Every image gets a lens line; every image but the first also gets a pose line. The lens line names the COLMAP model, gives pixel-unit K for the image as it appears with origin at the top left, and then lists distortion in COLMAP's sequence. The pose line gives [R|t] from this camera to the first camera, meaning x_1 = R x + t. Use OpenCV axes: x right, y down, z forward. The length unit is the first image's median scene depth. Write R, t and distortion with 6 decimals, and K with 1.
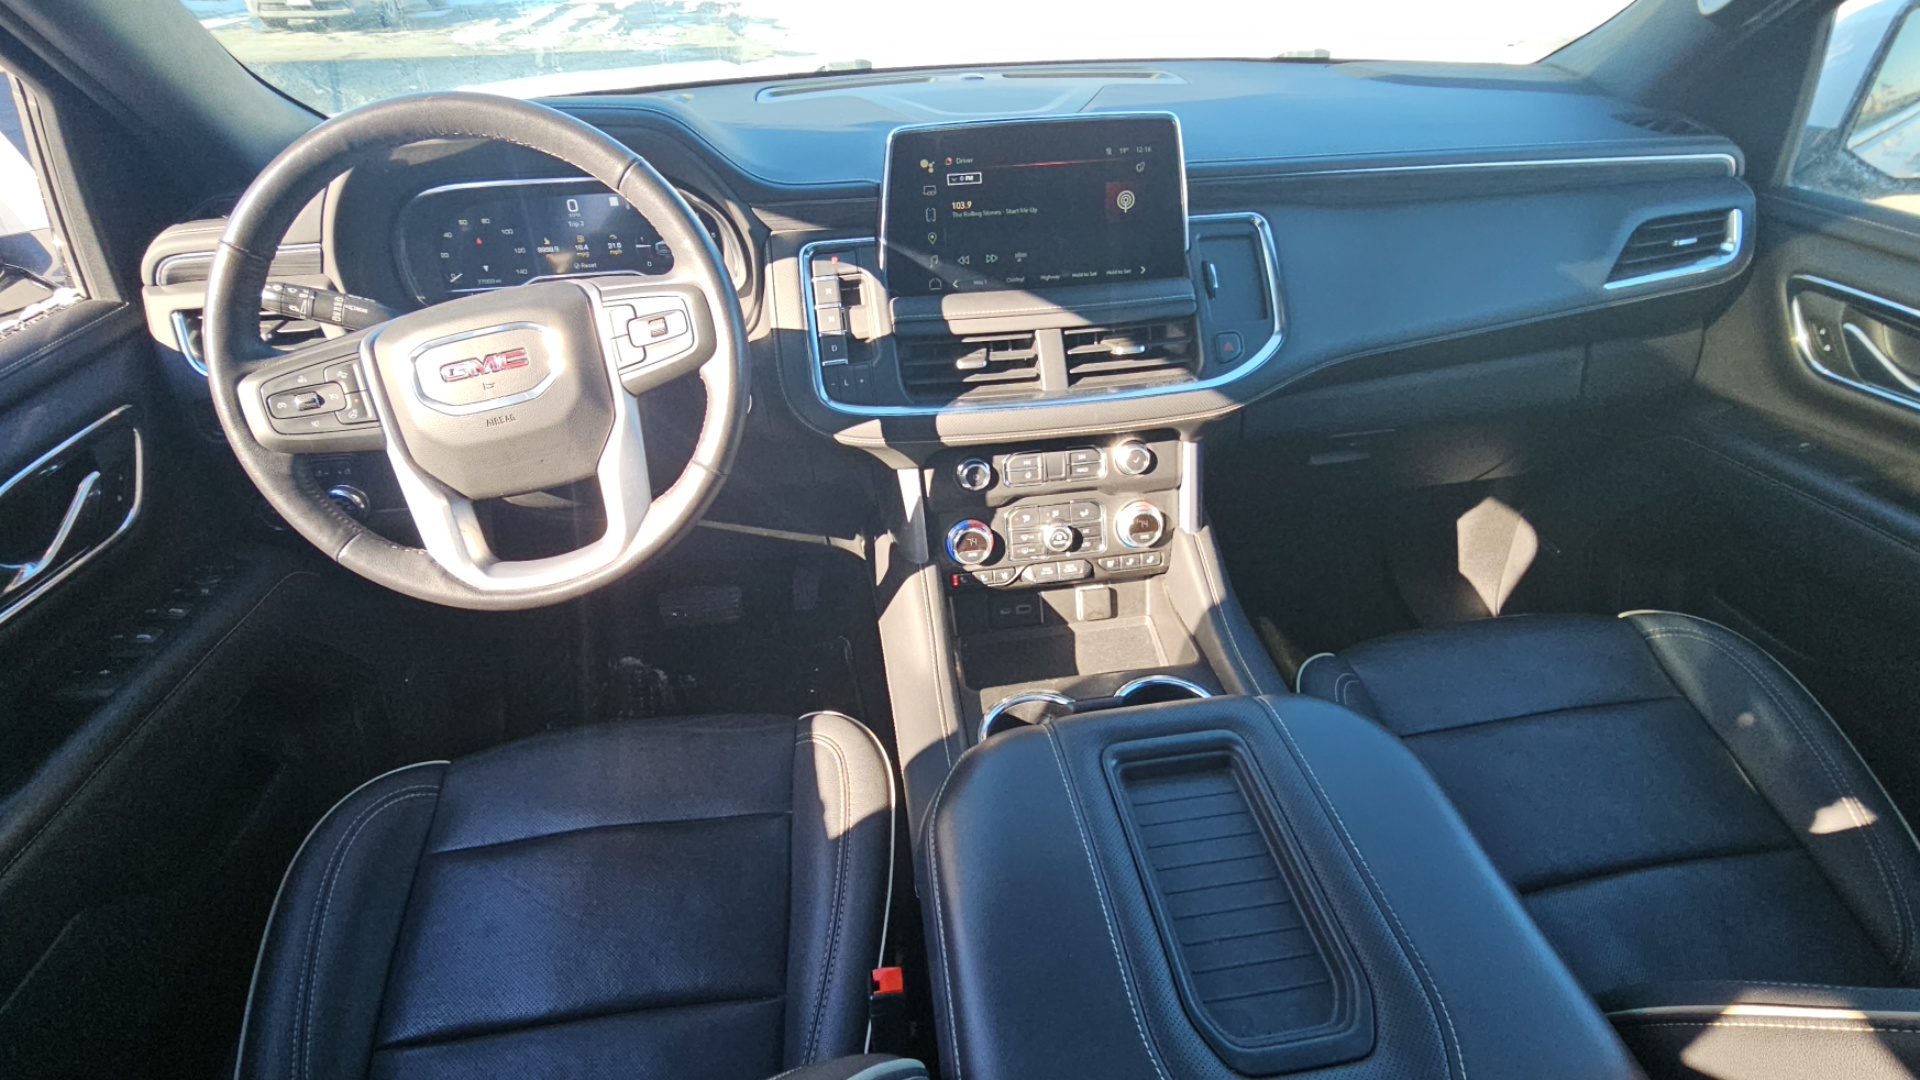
lens RADIAL K [[931.9, 0, 979.4], [0, 931.9, 541.4], [0, 0, 1]] dist [0.002714, -0.001703]
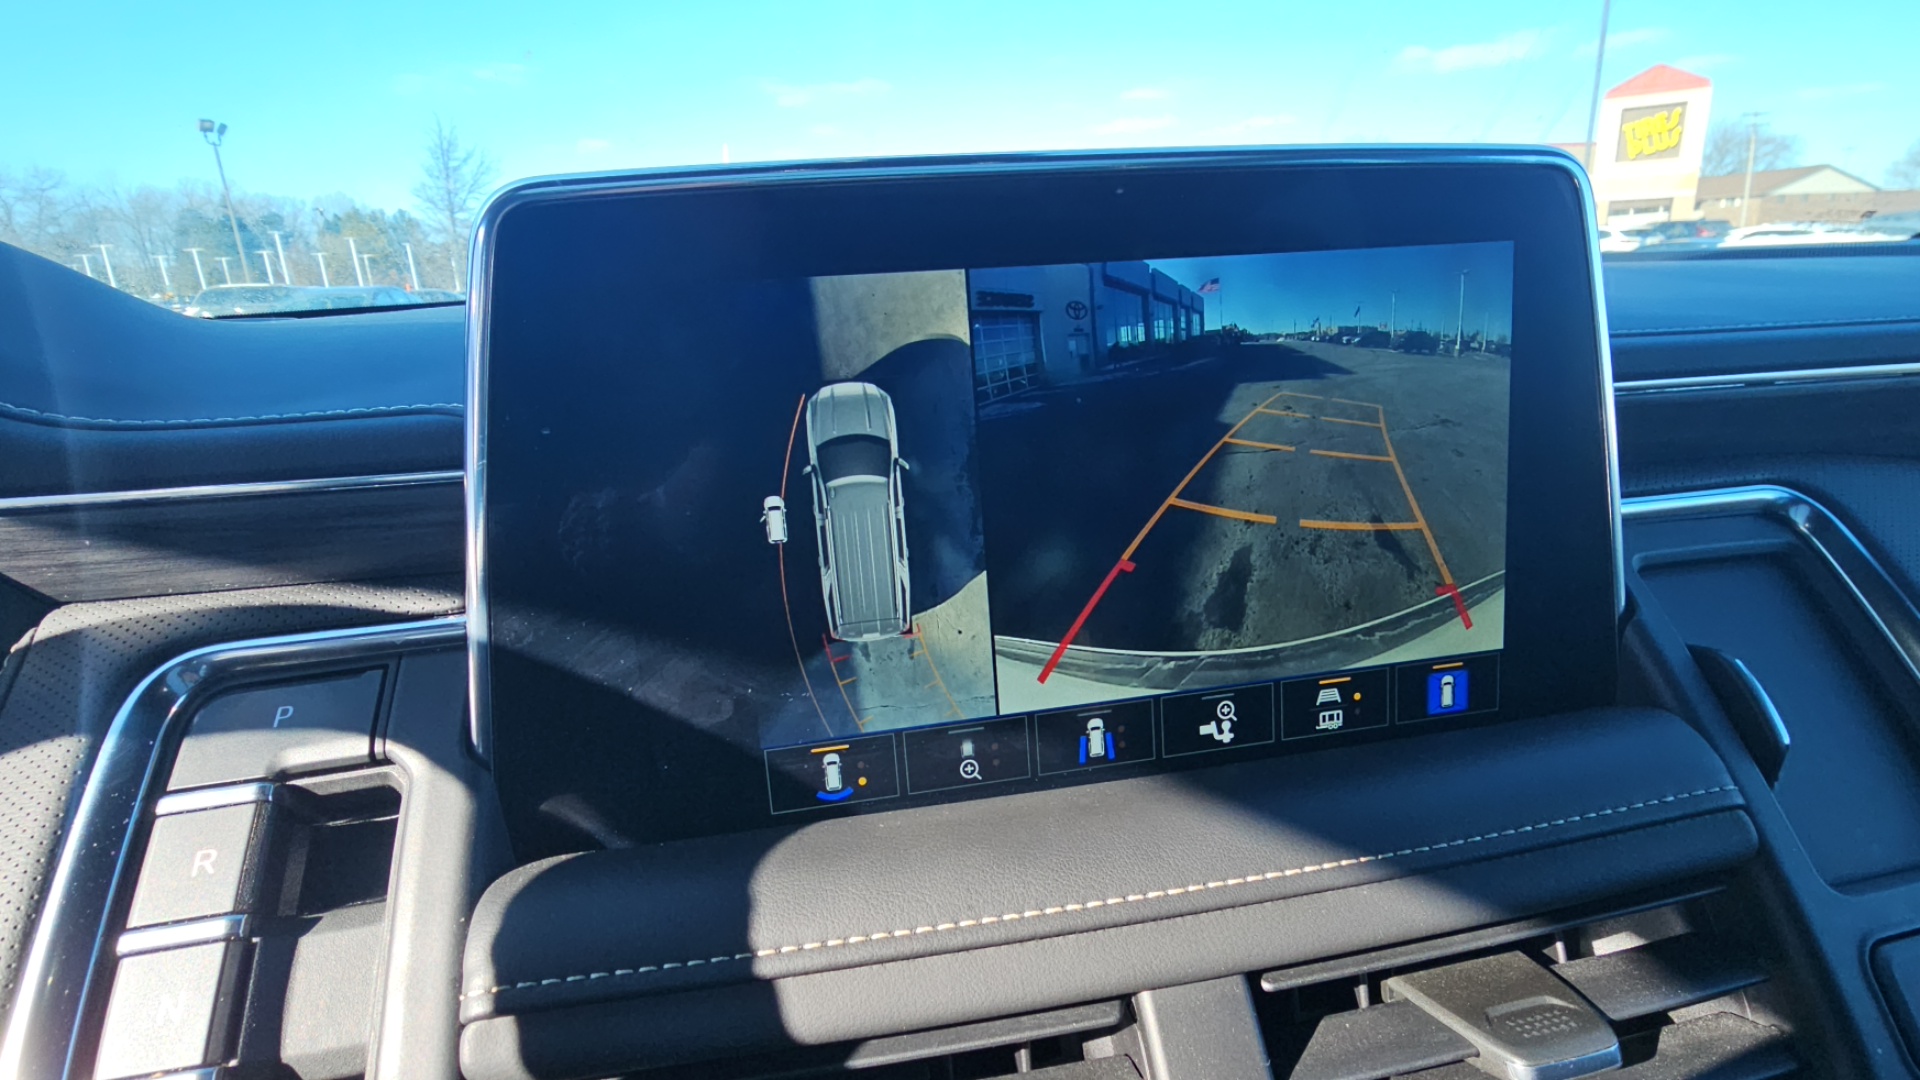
lens RADIAL K [[943.2, 0, 981.1], [0, 943.2, 539.2], [0, 0, 1]] dist [0.003860, -0.000819]
pose [[0.998847, -0.035431, 0.032380, 0.019072], [0.044078, 0.944126, -0.326625, -0.261136], [-0.018999, 0.327676, 0.944599, 0.763392]]
